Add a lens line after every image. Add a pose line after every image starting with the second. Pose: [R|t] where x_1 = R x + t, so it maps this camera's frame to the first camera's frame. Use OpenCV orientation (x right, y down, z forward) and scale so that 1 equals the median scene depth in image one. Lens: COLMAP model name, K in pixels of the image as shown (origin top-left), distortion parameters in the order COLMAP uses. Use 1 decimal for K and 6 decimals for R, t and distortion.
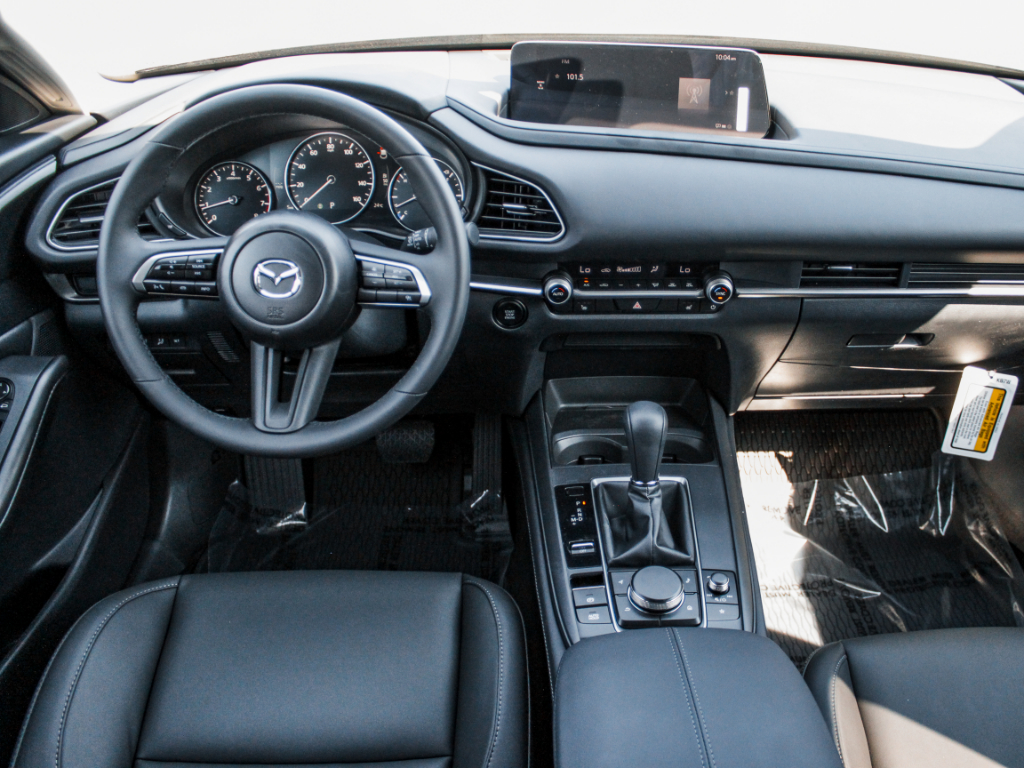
lens RADIAL K [[1050.5, 0, 512.0], [0, 1050.5, 384.0], [0, 0, 1]] dist [-0.090689, 0.011931]
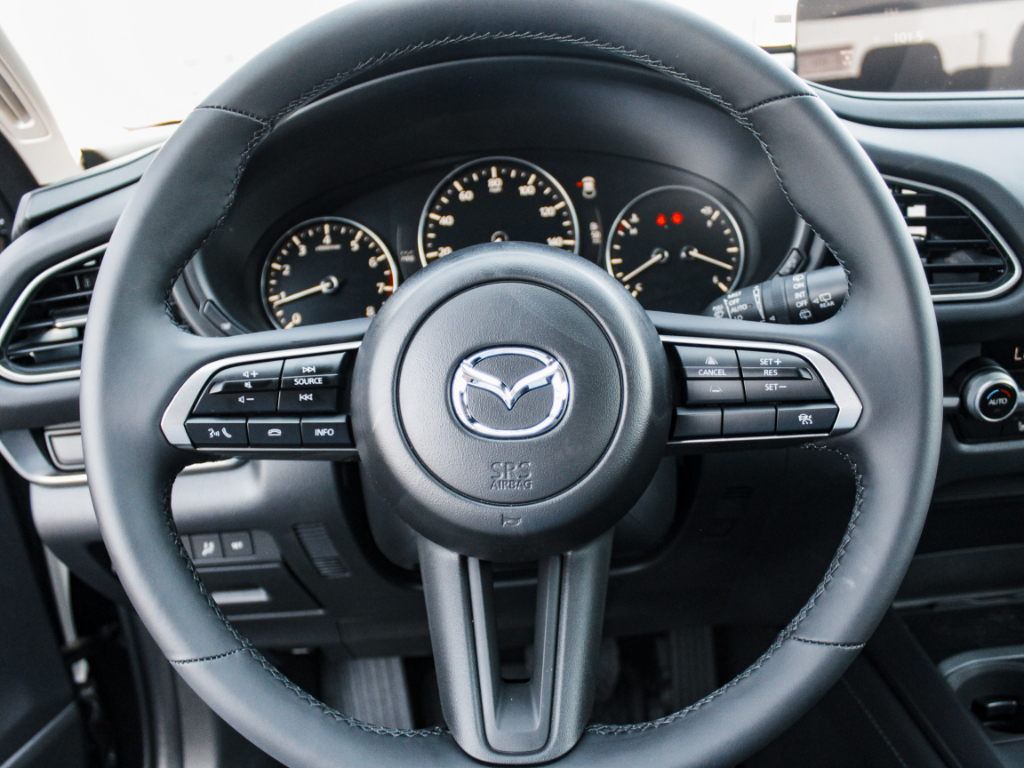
lens RADIAL K [[1050.5, 0, 512.0], [0, 1050.5, 384.0], [0, 0, 1]] dist [-0.090689, 0.011931]
pose [[0.997463, -0.070841, -0.006987, -0.185499], [0.068968, 0.986036, -0.151578, -0.034337], [0.017627, 0.150712, 0.988421, 0.493579]]
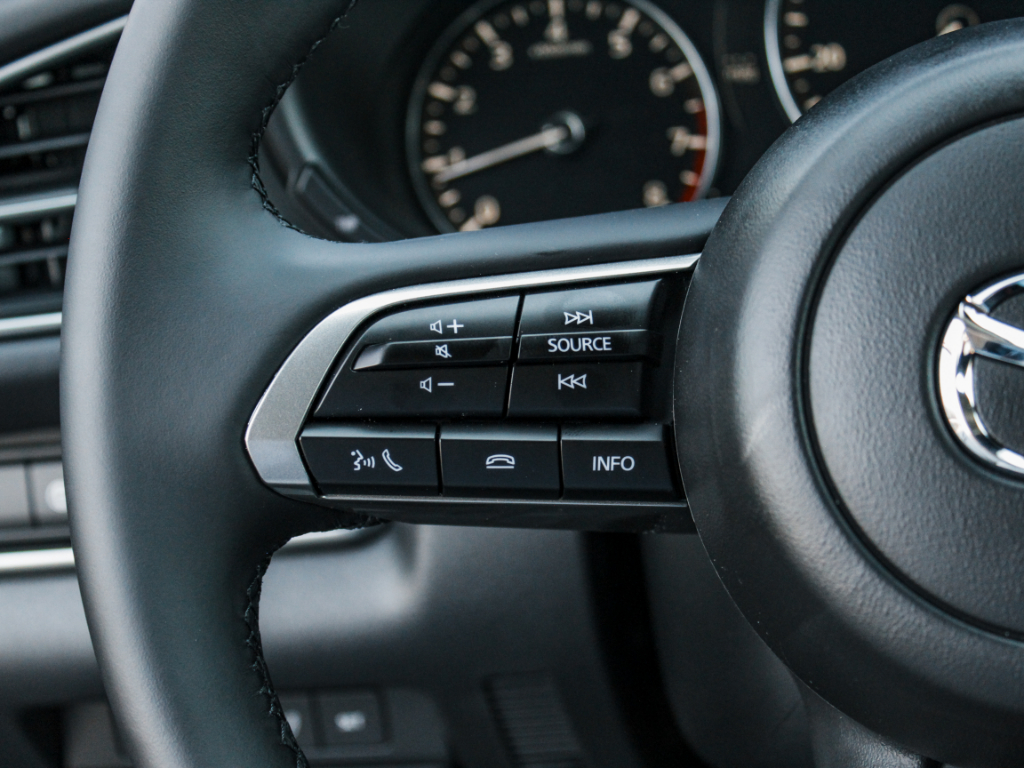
lens RADIAL K [[2341.6, 0, 512.0], [0, 2341.6, 384.0], [0, 0, 1]] dist [0.025376, 0.112862]
pose [[0.986254, -0.057168, -0.155032, -0.215816], [0.032787, 0.987293, -0.155491, -0.035256], [0.161951, 0.148270, 0.975596, 0.509241]]
